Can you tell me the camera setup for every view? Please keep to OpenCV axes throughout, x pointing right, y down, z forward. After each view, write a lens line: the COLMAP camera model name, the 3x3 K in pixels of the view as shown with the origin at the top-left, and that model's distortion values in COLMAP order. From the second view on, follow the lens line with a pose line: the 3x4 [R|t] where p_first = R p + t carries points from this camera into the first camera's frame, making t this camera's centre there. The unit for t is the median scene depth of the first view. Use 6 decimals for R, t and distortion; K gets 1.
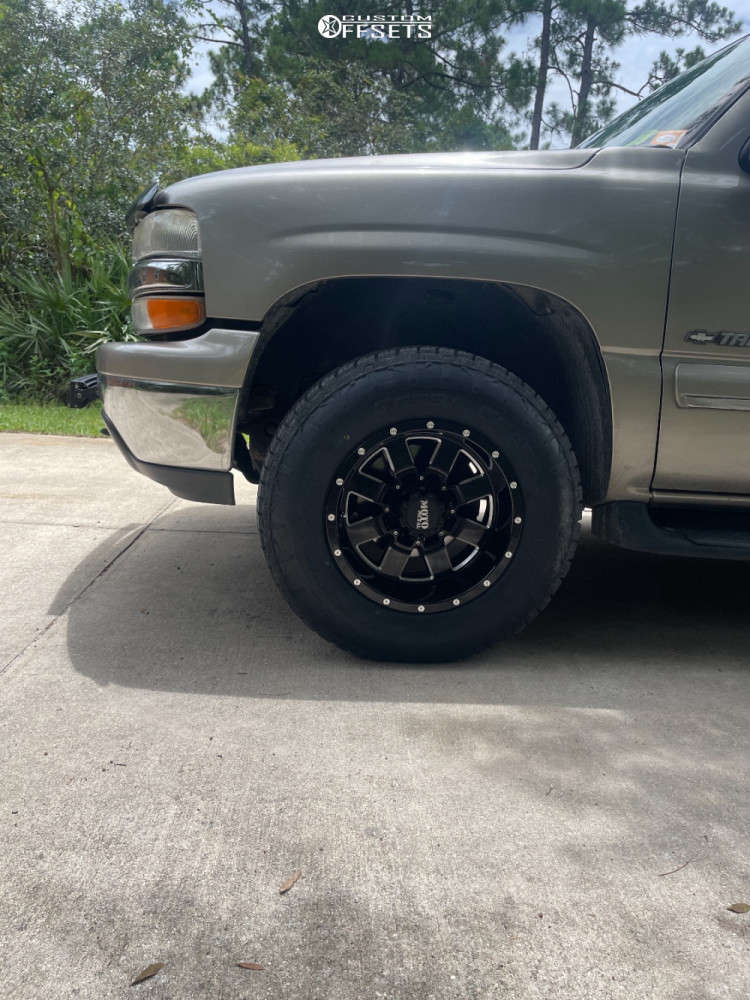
lens RADIAL K [[763.2, 0, 375.0], [0, 763.2, 500.0], [0, 0, 1]] dist [0.093503, -0.126578]
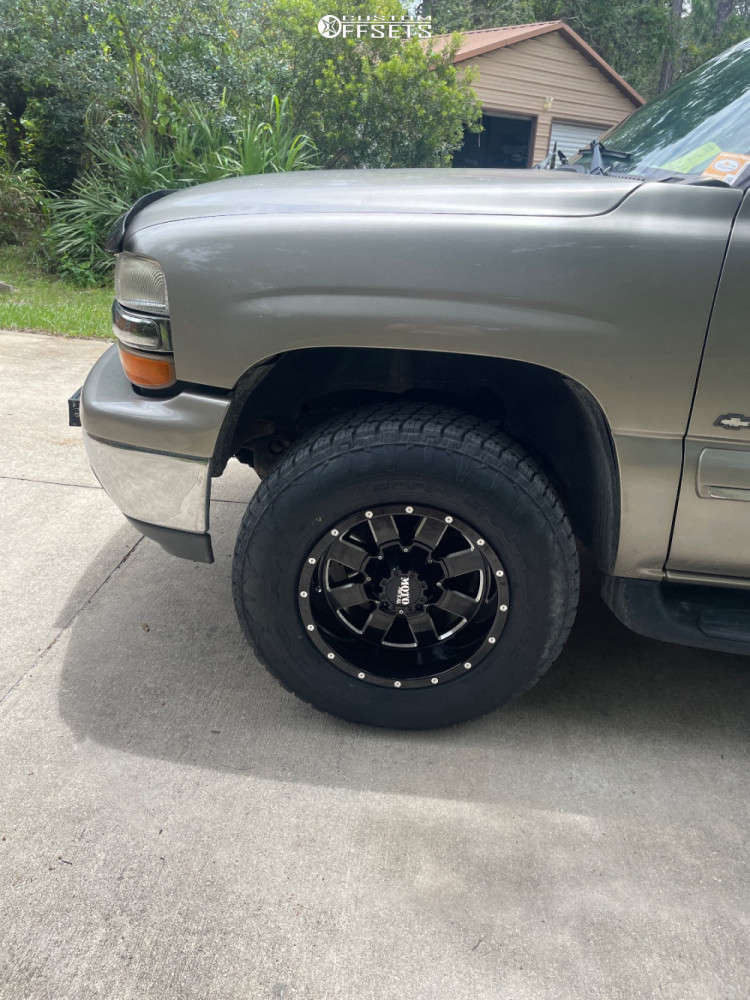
lens RADIAL K [[763.2, 0, 375.0], [0, 763.2, 500.0], [0, 0, 1]] dist [0.093503, -0.126578]
pose [[0.990270, 0.064552, -0.123279, 0.143395], [-0.040443, 0.981165, 0.188892, -0.281006], [0.133150, -0.182068, 0.974229, 0.099661]]
